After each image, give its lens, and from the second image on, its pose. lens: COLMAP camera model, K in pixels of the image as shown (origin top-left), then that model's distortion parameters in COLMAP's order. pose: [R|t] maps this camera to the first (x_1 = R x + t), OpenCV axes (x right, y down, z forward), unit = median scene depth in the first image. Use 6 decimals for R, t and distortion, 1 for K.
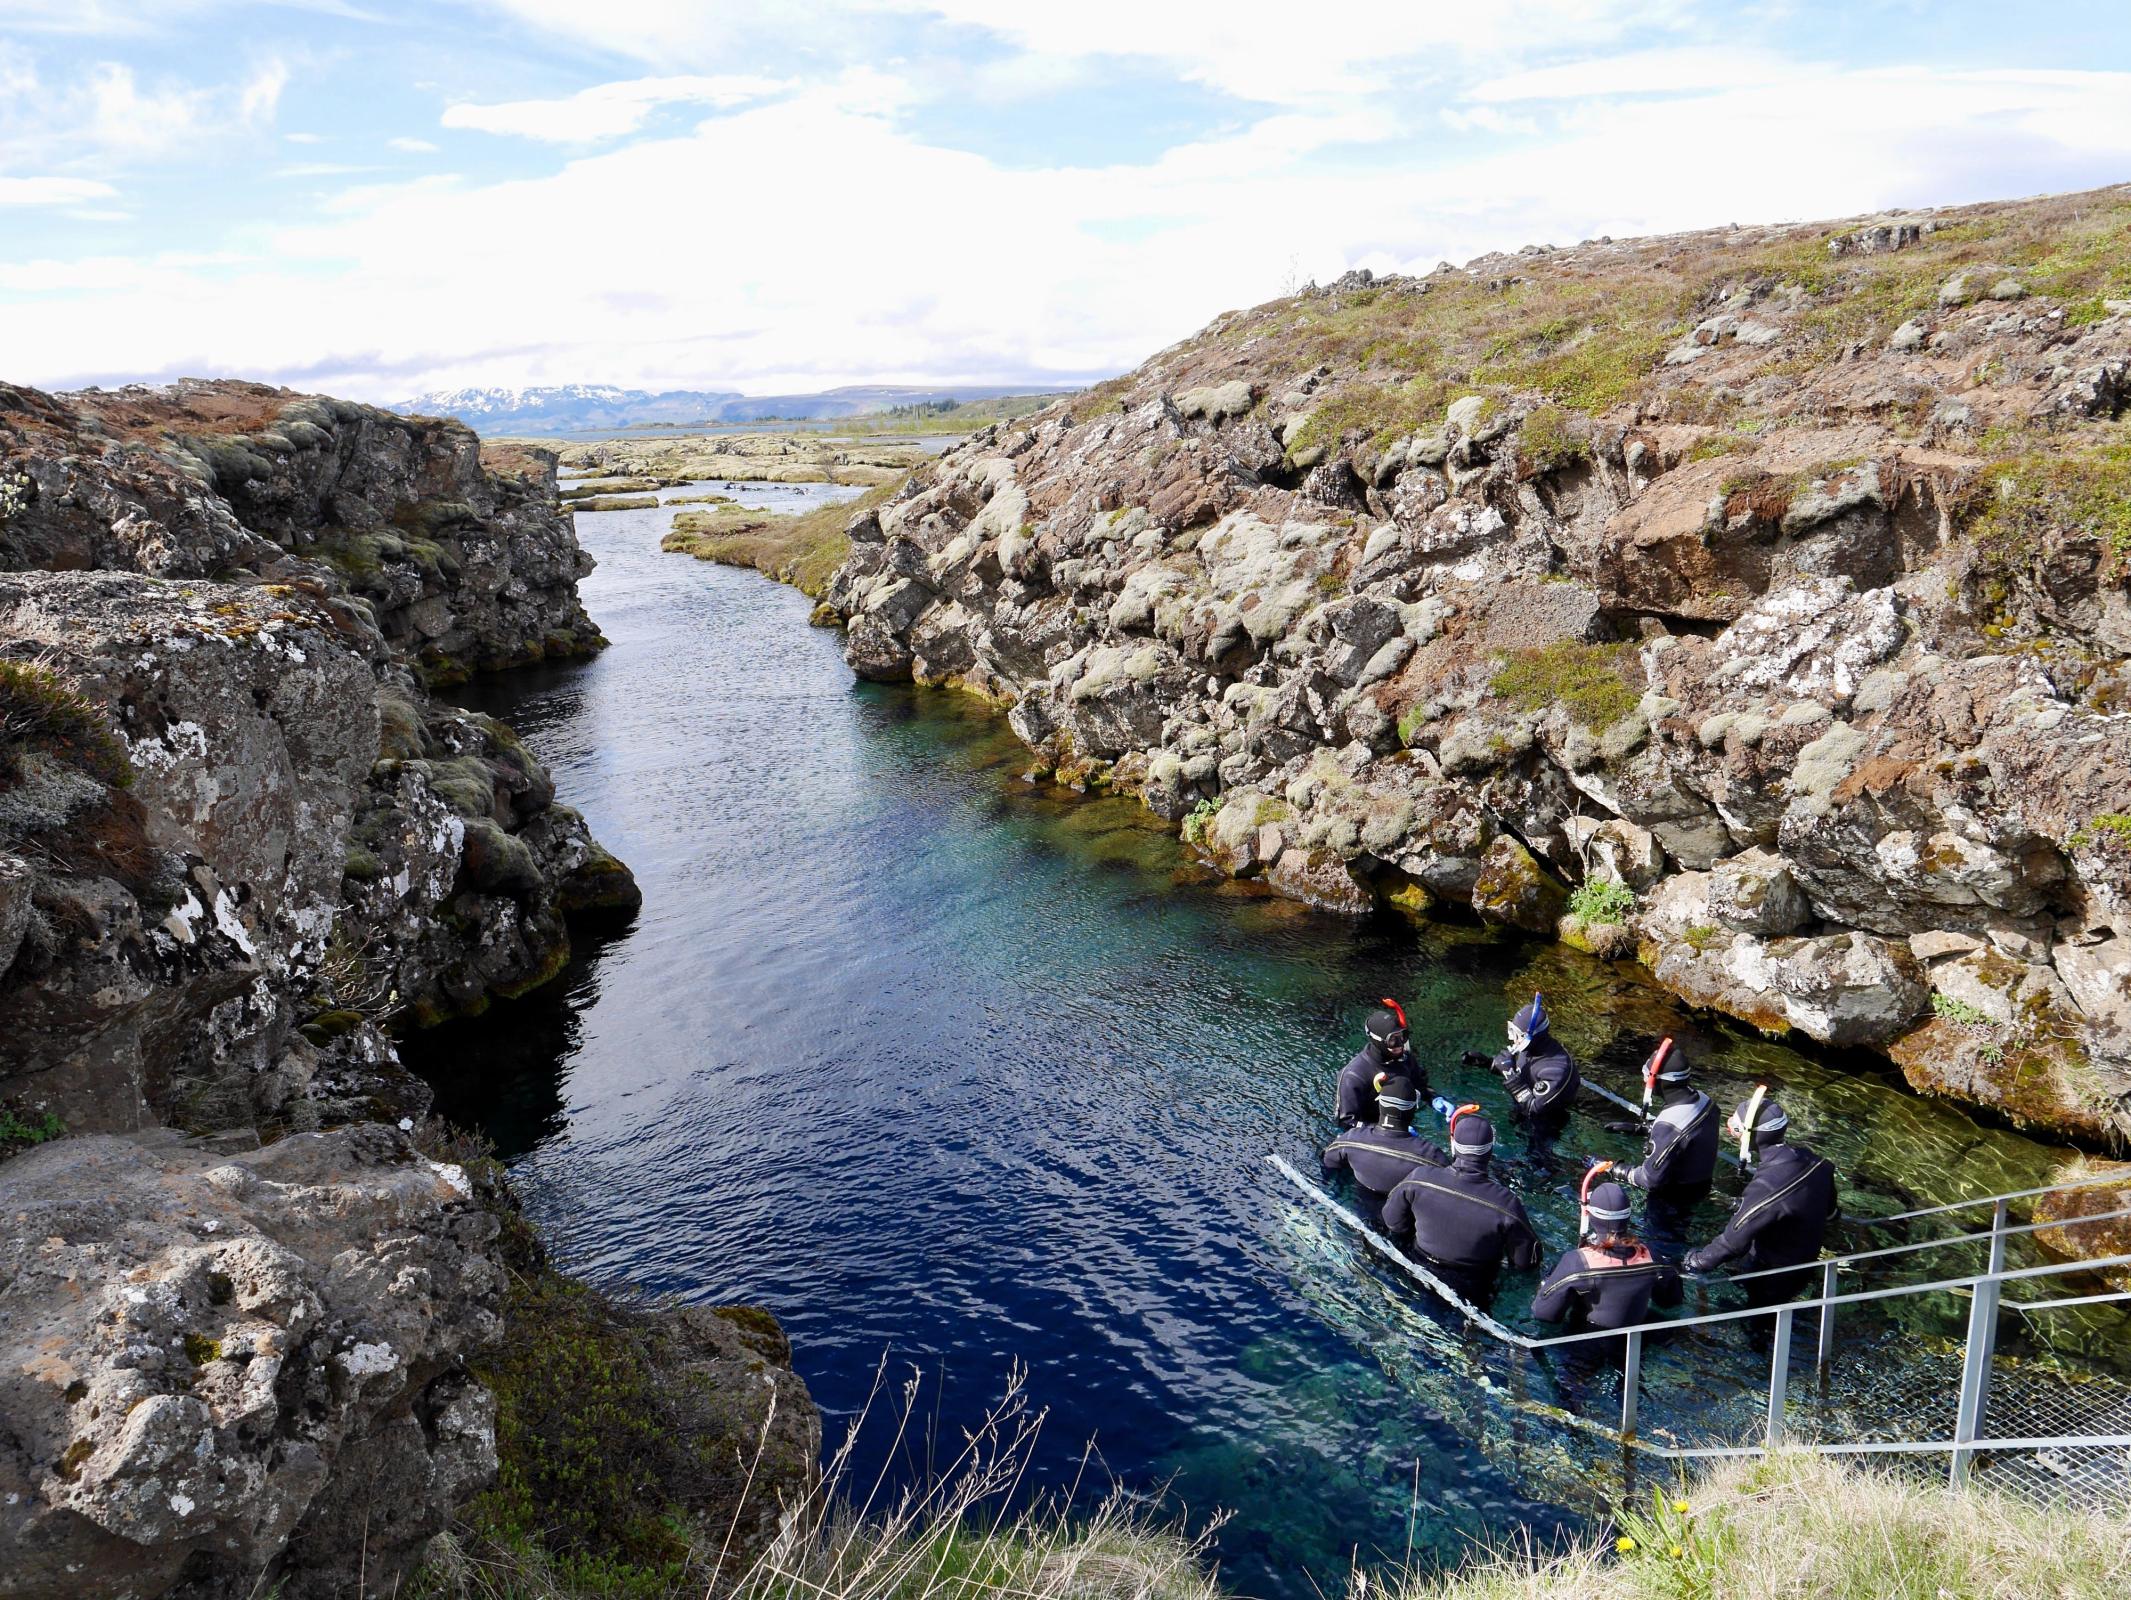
lens RADIAL K [[1756.7, 0, 1065.5], [0, 1756.7, 800.0], [0, 0, 1]] dist [-0.042349, 0.002840]
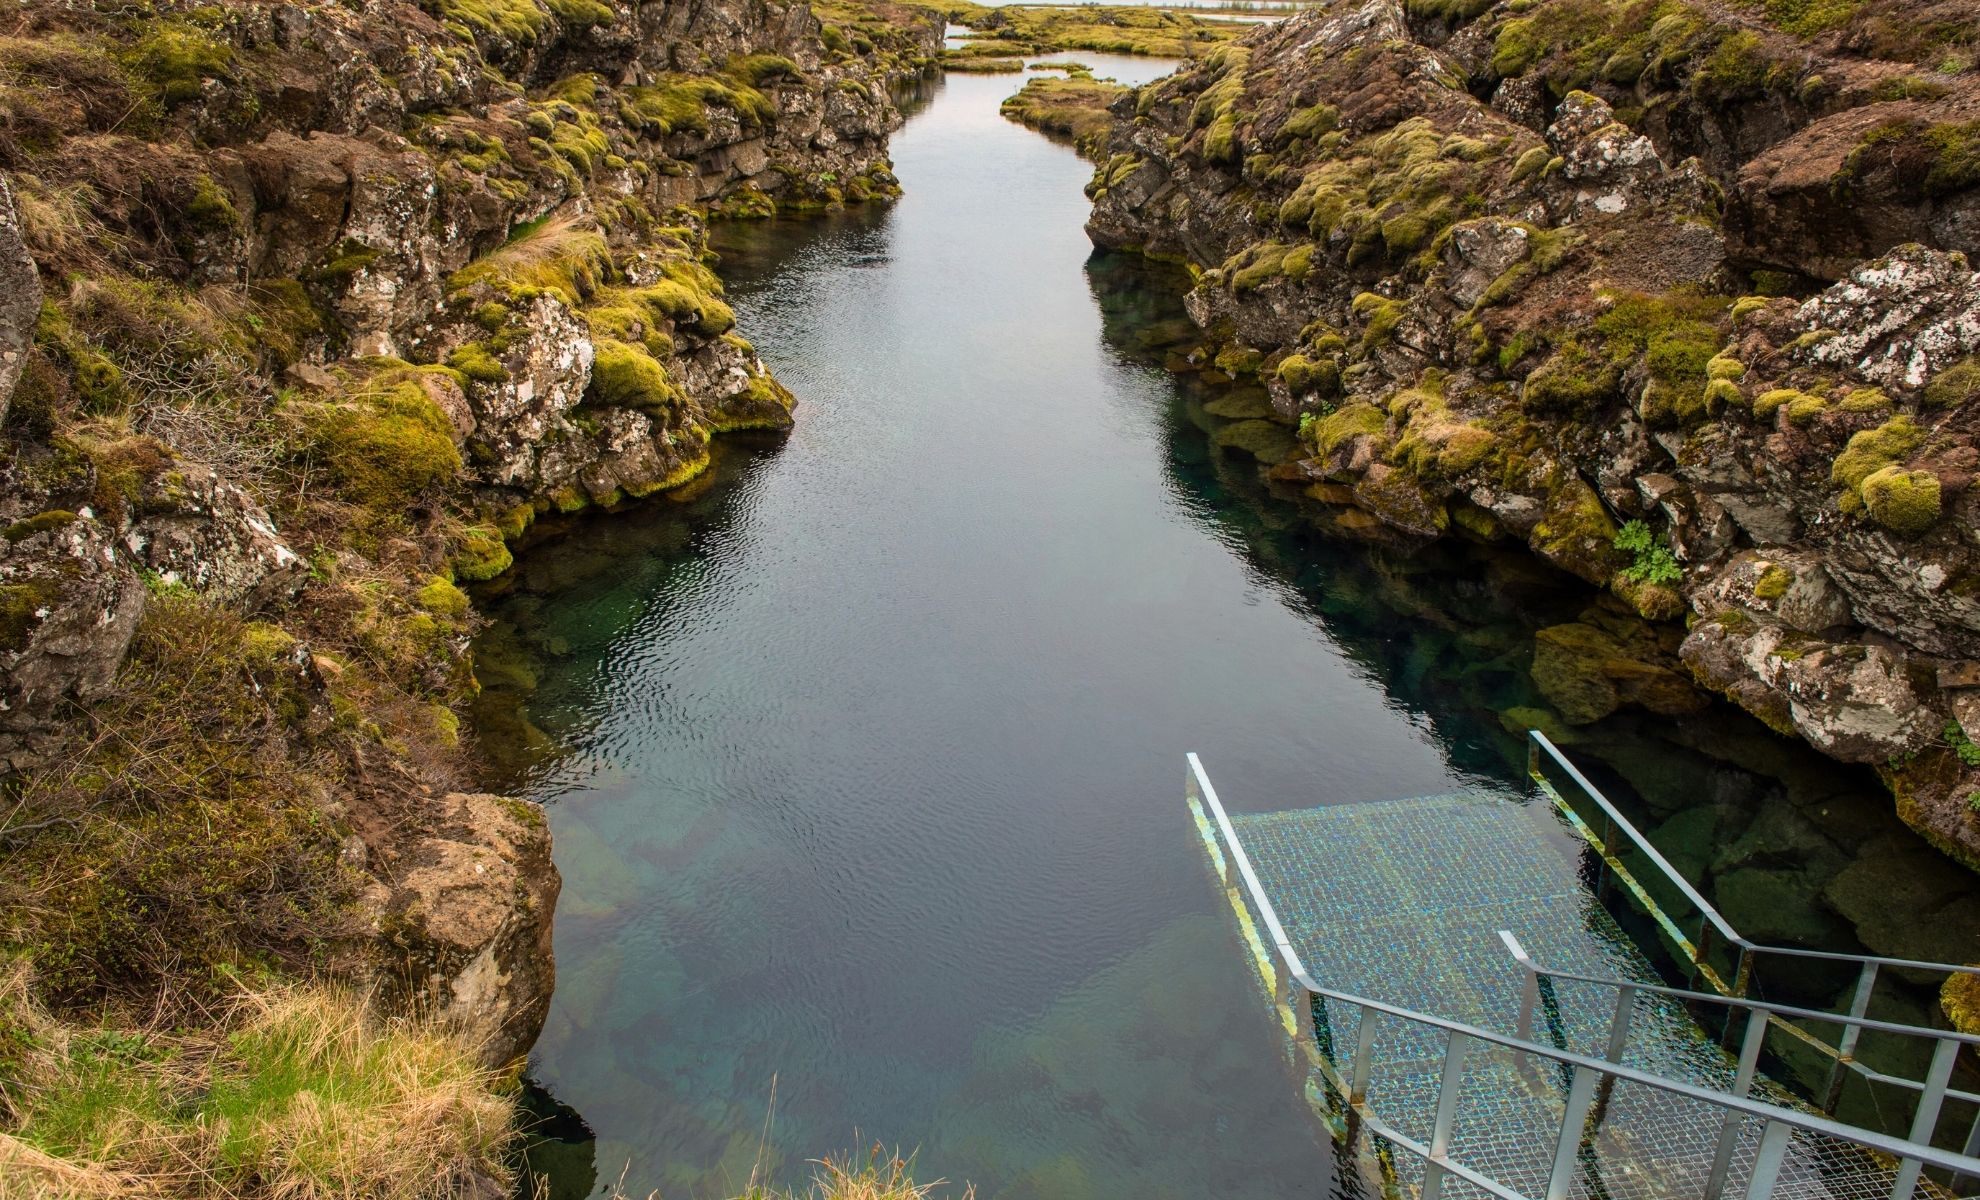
lens RADIAL K [[1542.5, 0, 990.0], [0, 1542.5, 600.0], [0, 0, 1]] dist [-0.036707, -0.000433]
pose [[0.940014, 0.166637, -0.297666, 0.211810], [-0.115106, 0.976339, 0.183067, -0.034878], [0.321129, -0.137822, 0.936953, 0.083297]]
